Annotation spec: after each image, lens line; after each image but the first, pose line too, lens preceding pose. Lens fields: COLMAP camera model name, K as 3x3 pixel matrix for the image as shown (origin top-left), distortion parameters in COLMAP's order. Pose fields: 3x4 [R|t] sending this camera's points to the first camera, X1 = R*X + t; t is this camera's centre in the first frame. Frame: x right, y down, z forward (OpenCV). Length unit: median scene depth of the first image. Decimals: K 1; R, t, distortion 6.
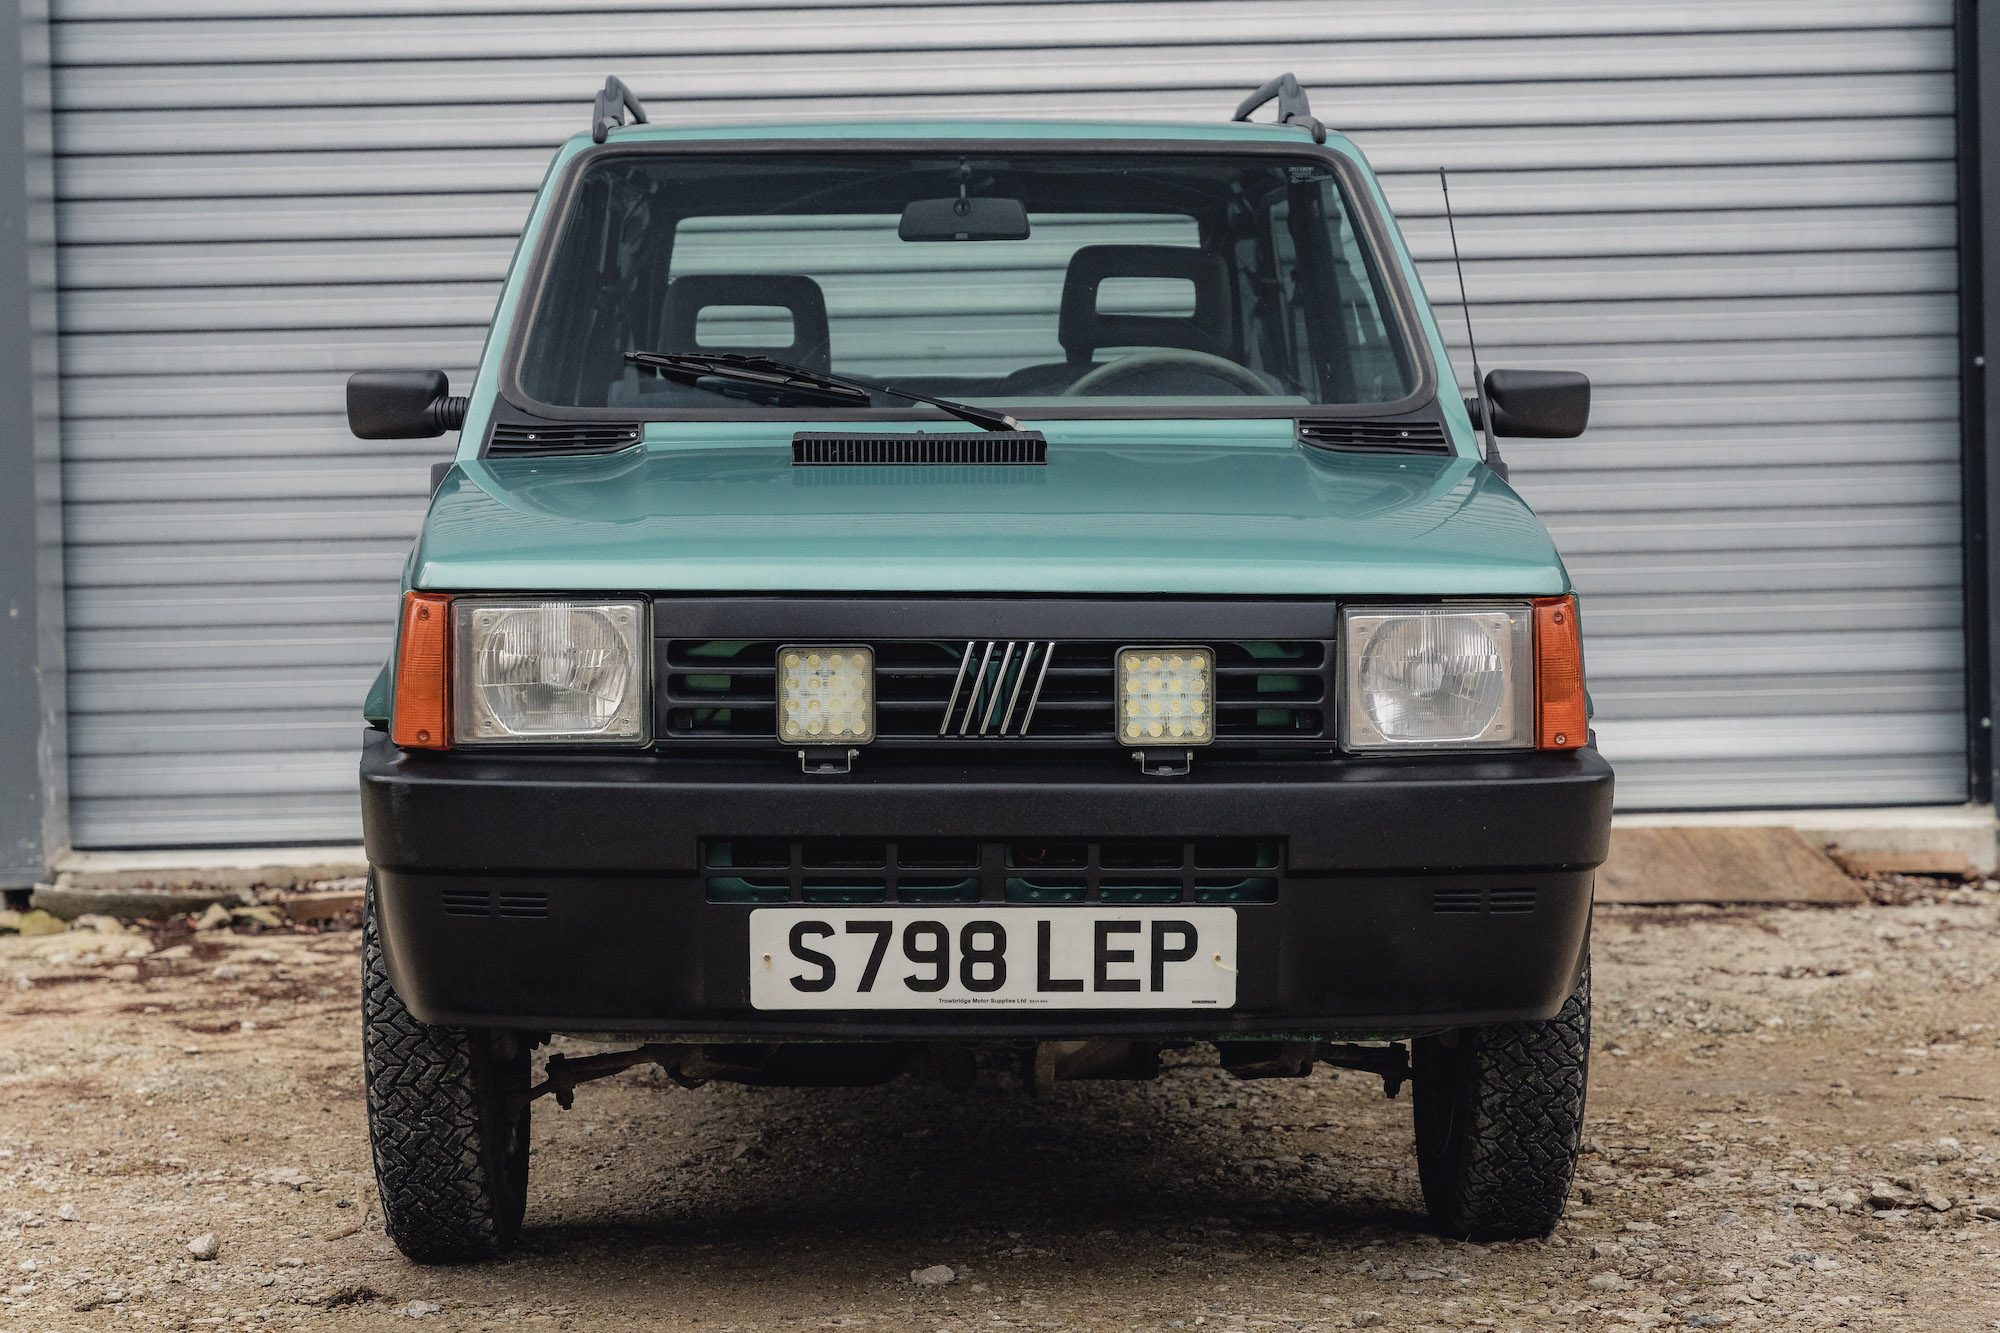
lens RADIAL K [[4150.2, 0, 979.6], [0, 4150.2, 643.2], [0, 0, 1]] dist [-0.012872, 0.417777]
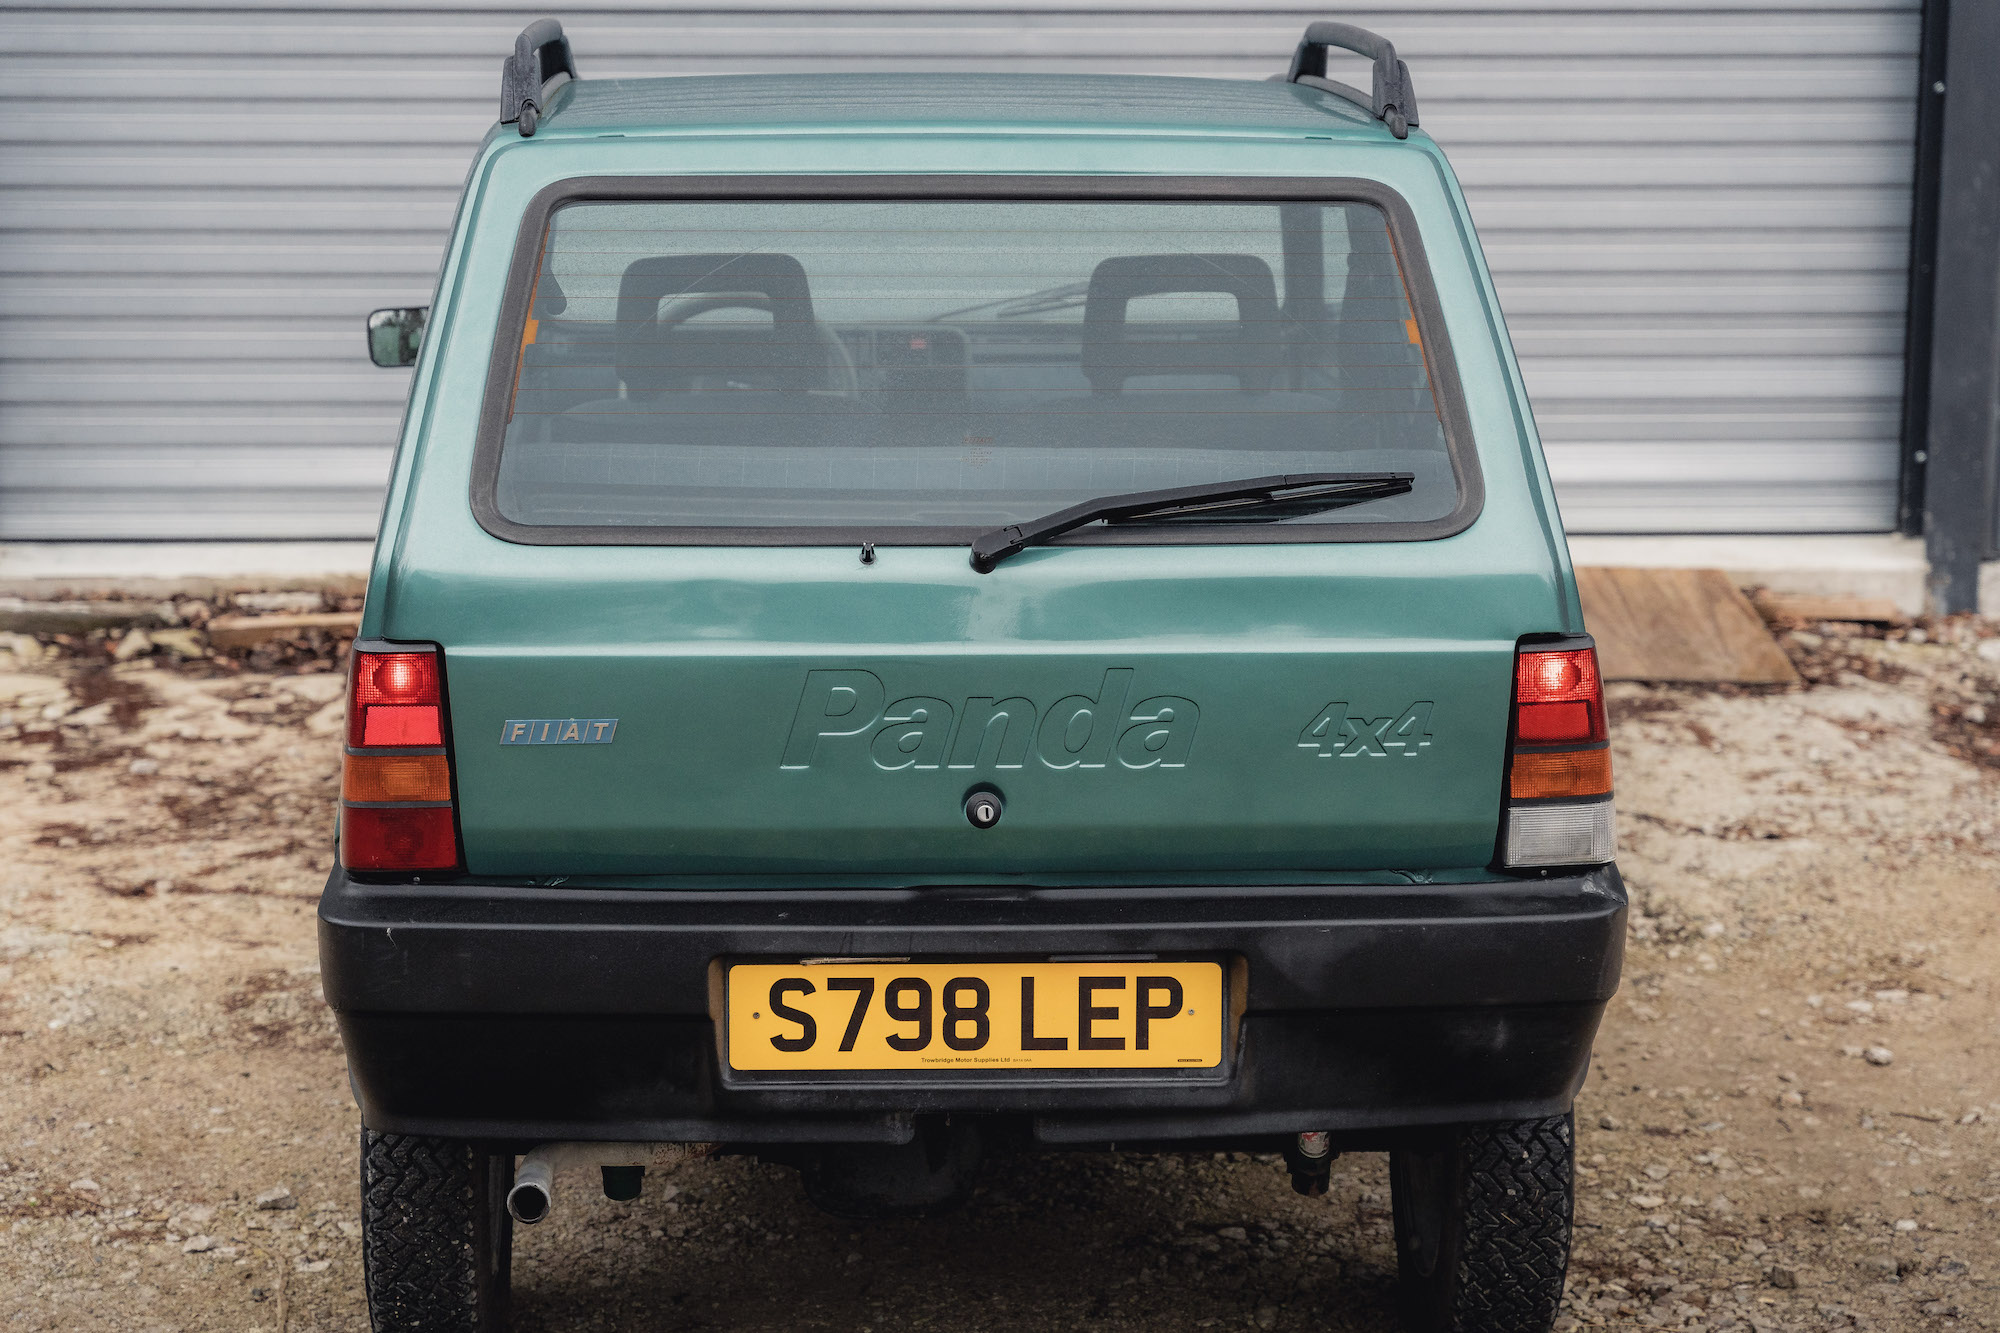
lens RADIAL K [[3967.2, 0, 989.3], [0, 3967.2, 579.9], [0, 0, 1]] dist [0.031844, 0.195703]
pose [[0.999366, 0.021726, 0.028221, -0.015593], [-0.026021, 0.986436, 0.162073, -0.216901], [-0.024317, -0.162705, 0.986375, 0.127279]]
